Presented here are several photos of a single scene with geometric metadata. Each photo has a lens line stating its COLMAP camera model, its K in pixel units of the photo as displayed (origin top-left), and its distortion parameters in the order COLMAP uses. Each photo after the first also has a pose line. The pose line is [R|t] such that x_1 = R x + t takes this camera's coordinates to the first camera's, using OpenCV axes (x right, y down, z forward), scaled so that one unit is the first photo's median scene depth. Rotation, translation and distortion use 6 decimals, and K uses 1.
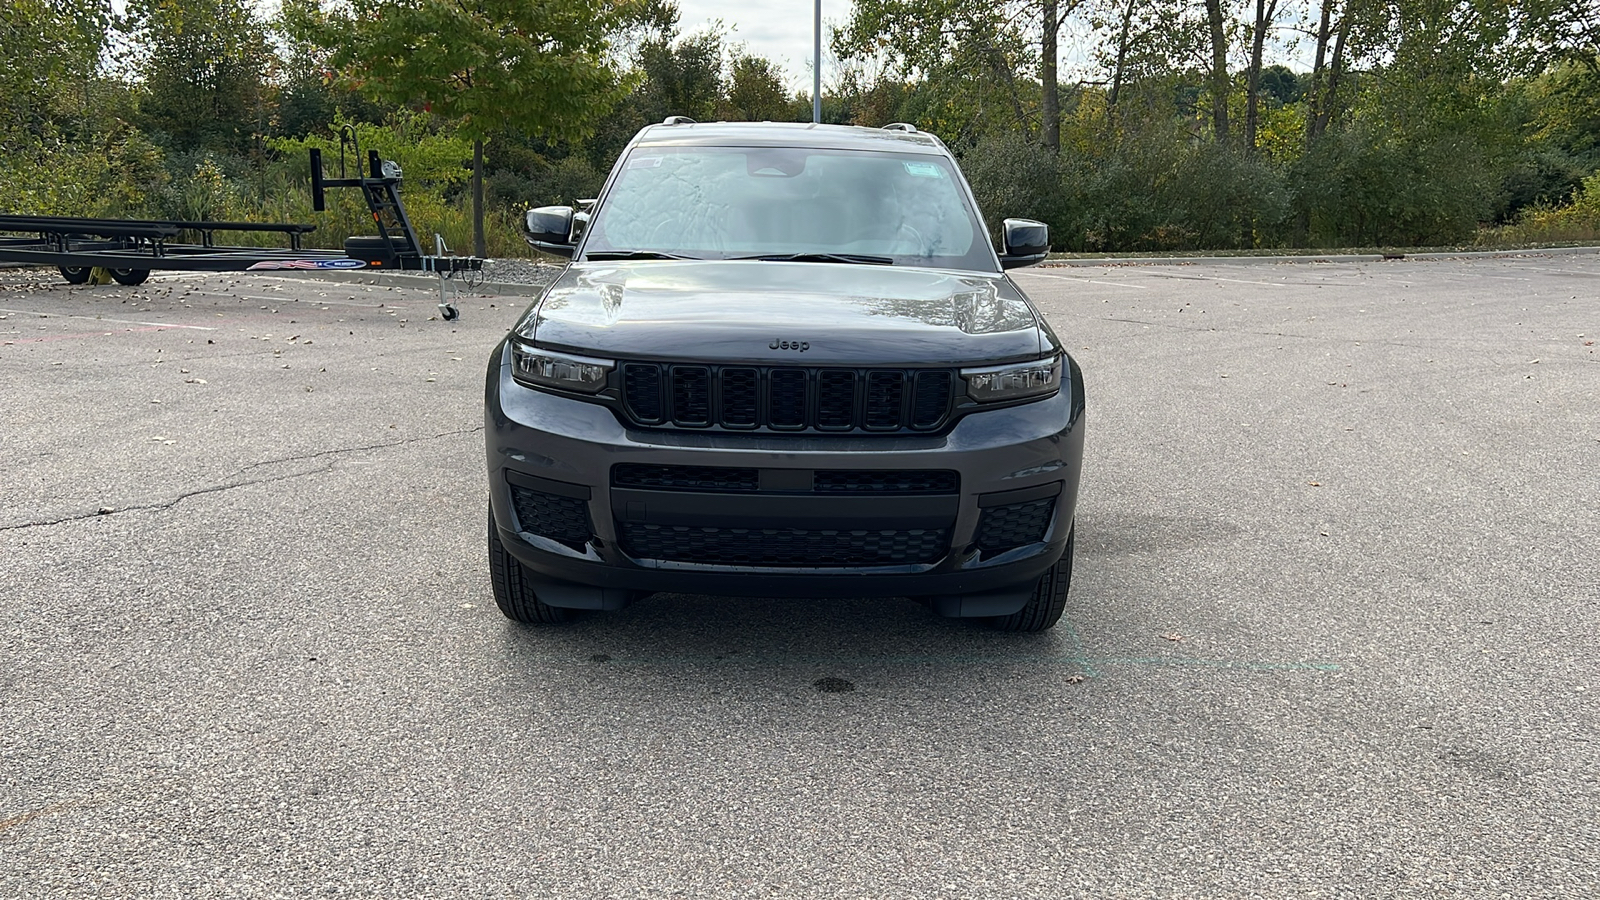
lens RADIAL K [[1375.6, 0, 808.0], [0, 1375.6, 448.4], [0, 0, 1]] dist [0.060934, -0.081778]
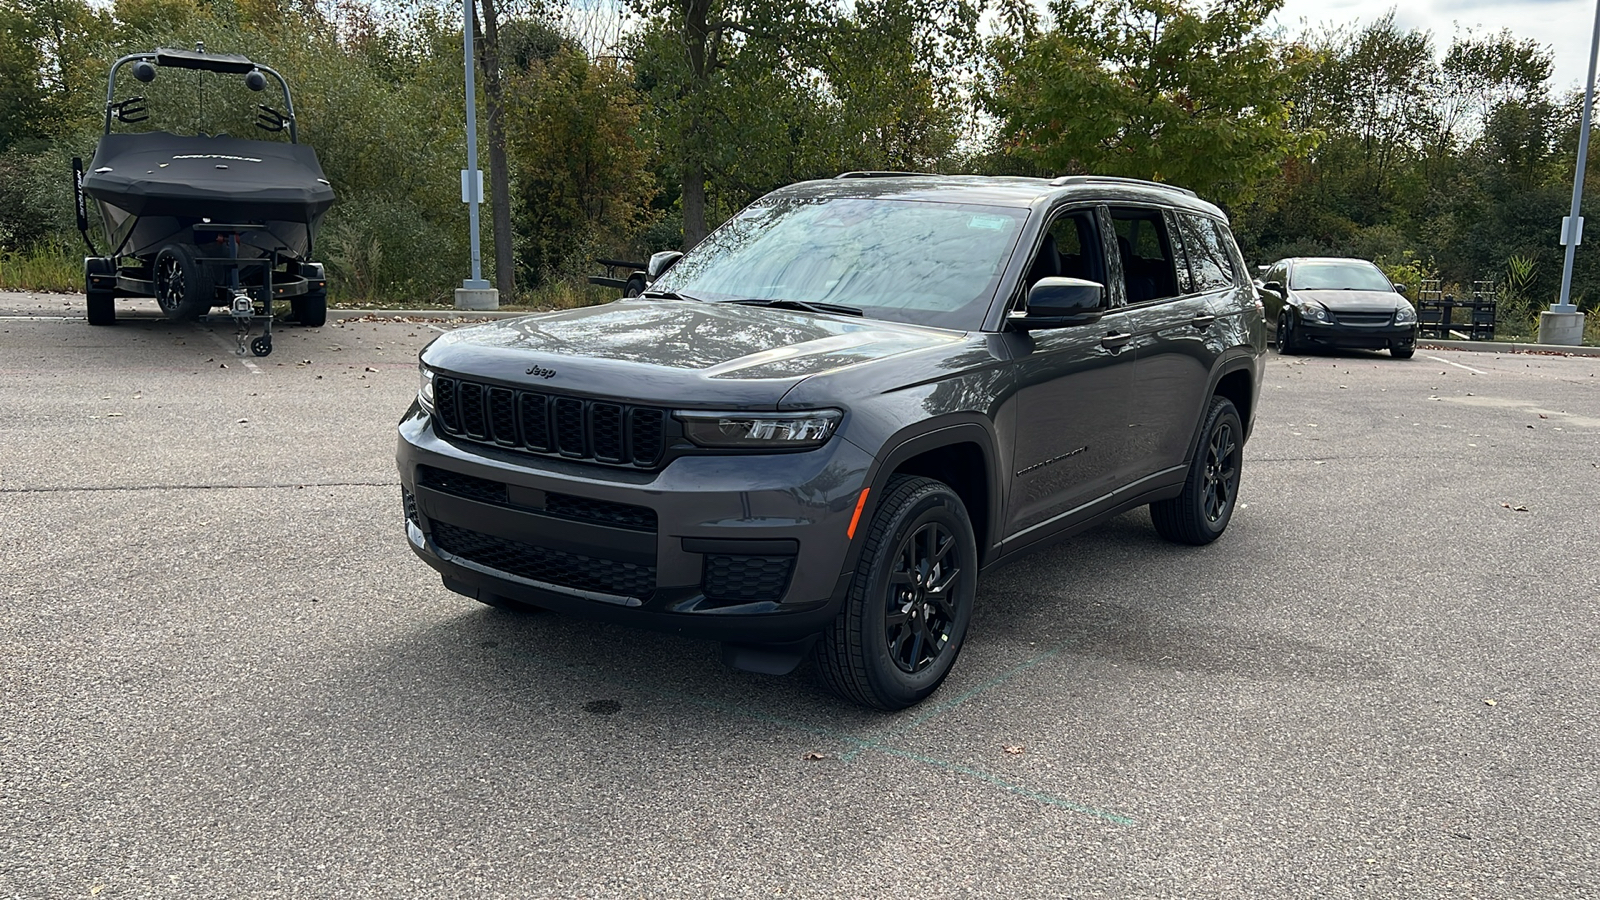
lens RADIAL K [[1368.0, 0, 800.0], [0, 1368.0, 450.0], [0, 0, 1]] dist [0.091830, -0.131645]
pose [[0.827919, 0.101365, -0.551612, 0.665178], [-0.127324, 0.991822, -0.008843, -0.027977], [0.546205, 0.077554, 0.834054, 0.189889]]
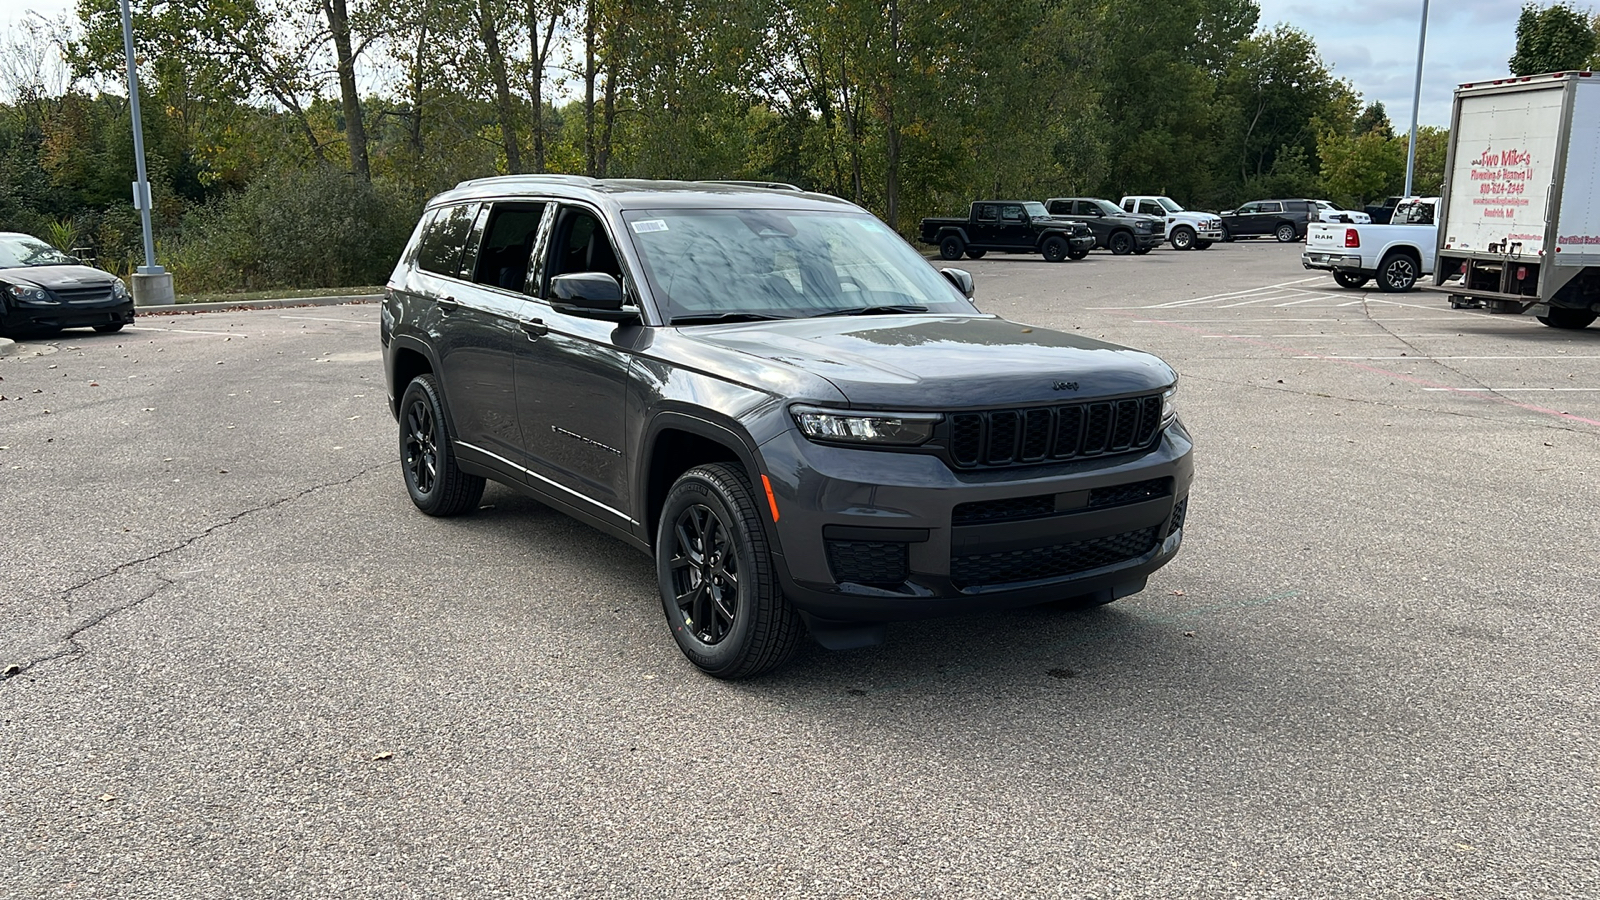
lens RADIAL K [[1368.0, 0, 800.0], [0, 1368.0, 450.0], [0, 0, 1]] dist [0.091830, -0.131645]
pose [[0.851645, -0.107237, 0.513032, -0.719158], [0.115404, 0.993189, 0.016030, -0.058170], [-0.511257, 0.045554, 0.858220, 0.096847]]
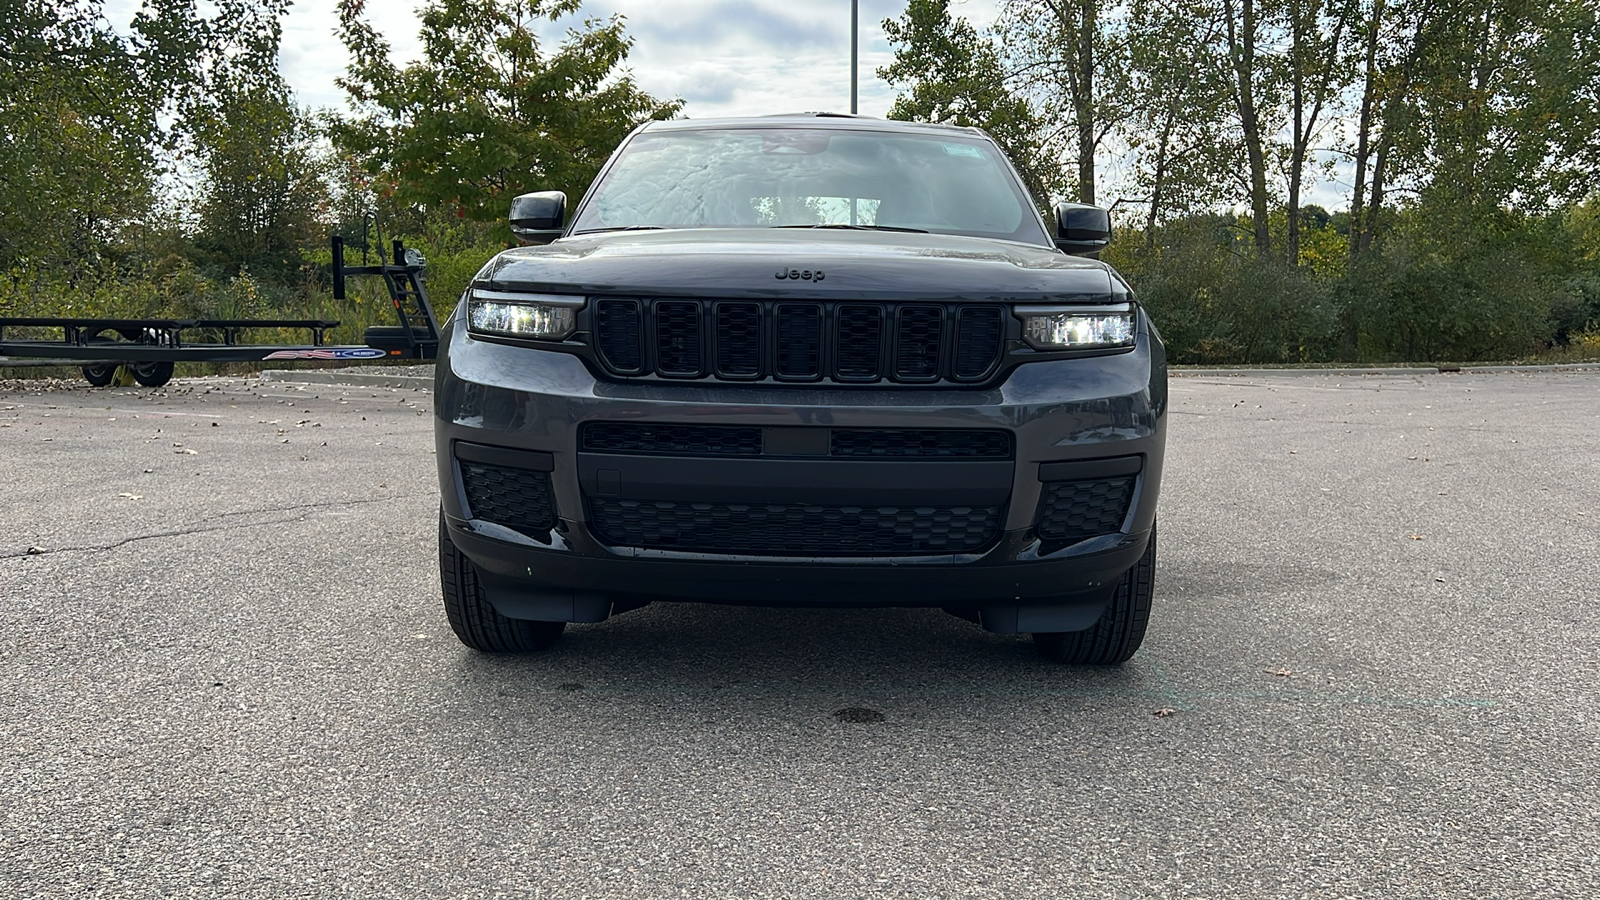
lens RADIAL K [[1385.6, 0, 805.8], [0, 1385.6, 420.6], [0, 0, 1]] dist [0.022543, -0.000881]
pose [[0.999527, -0.003633, -0.030524, 0.012535], [0.000025, 0.993087, -0.117382, 0.092908], [0.030740, 0.117326, 0.992618, 0.178906]]
